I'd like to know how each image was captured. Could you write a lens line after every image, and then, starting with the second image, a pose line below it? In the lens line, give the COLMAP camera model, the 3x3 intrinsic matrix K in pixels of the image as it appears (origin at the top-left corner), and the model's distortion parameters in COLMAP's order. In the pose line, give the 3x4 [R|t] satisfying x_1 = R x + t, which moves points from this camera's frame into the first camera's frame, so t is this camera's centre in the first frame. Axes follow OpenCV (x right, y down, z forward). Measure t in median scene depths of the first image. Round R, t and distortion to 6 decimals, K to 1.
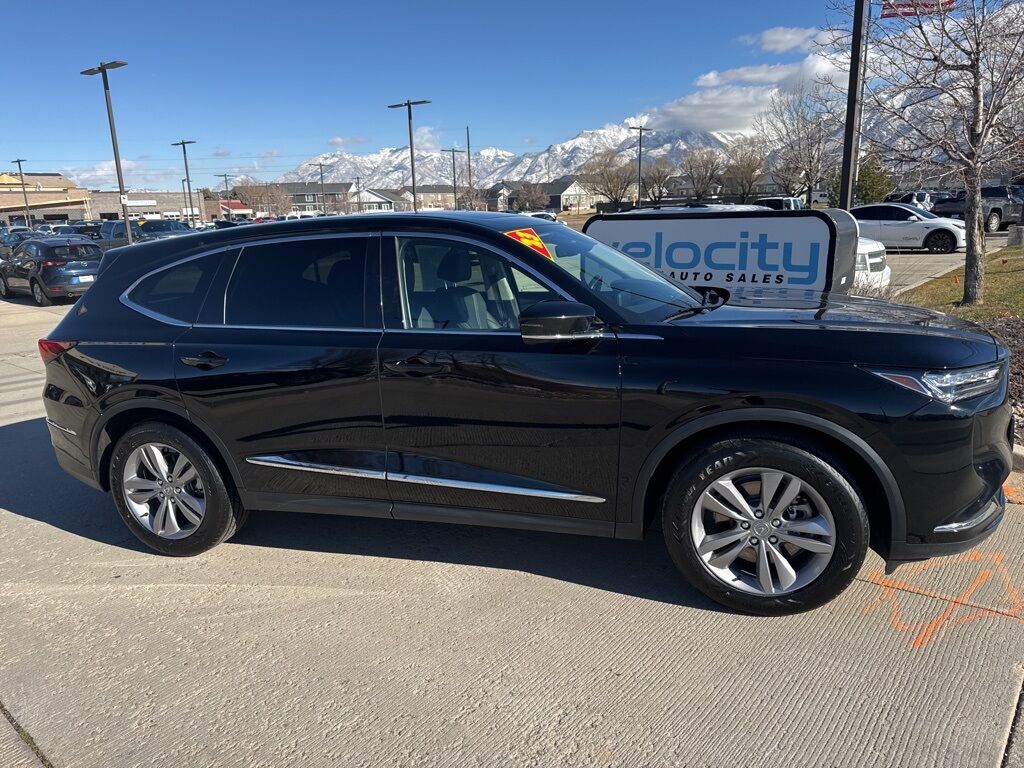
lens RADIAL K [[721.5, 0, 512.0], [0, 721.5, 384.0], [0, 0, 1]] dist [0.084599, -0.118508]
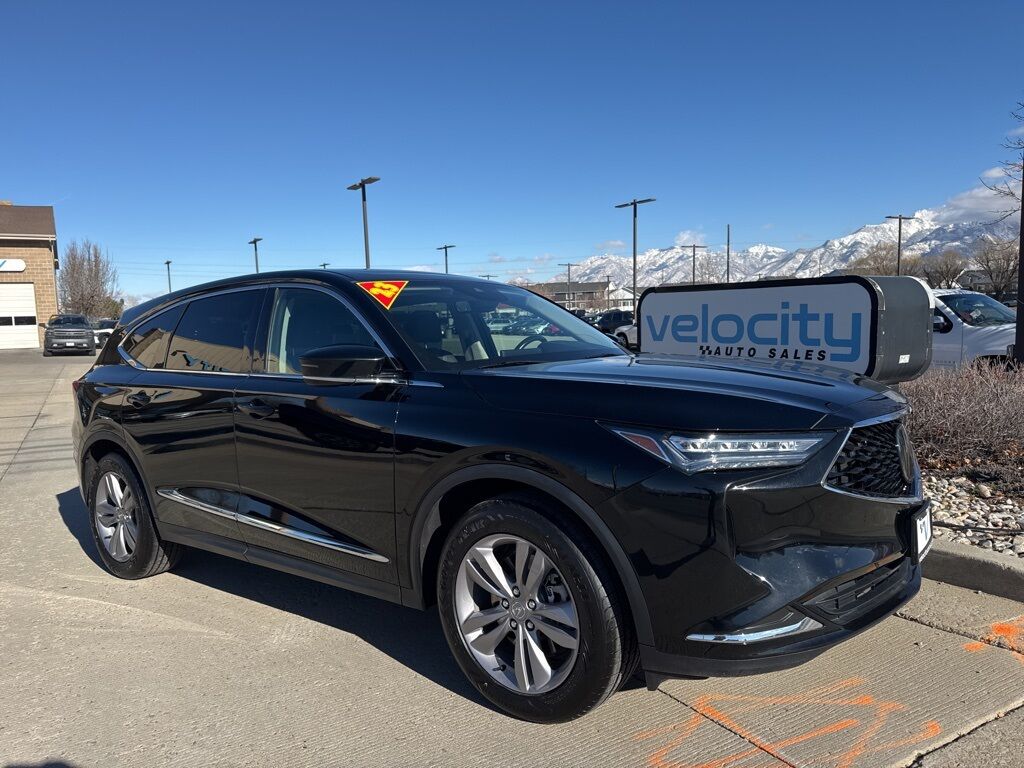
lens RADIAL K [[721.5, 0, 512.0], [0, 721.5, 384.0], [0, 0, 1]] dist [0.084599, -0.118508]
pose [[0.942687, 0.038668, -0.331431, 0.439386], [-0.080828, 0.990144, -0.114377, 0.024477], [0.323741, 0.134611, 0.936521, 0.117122]]
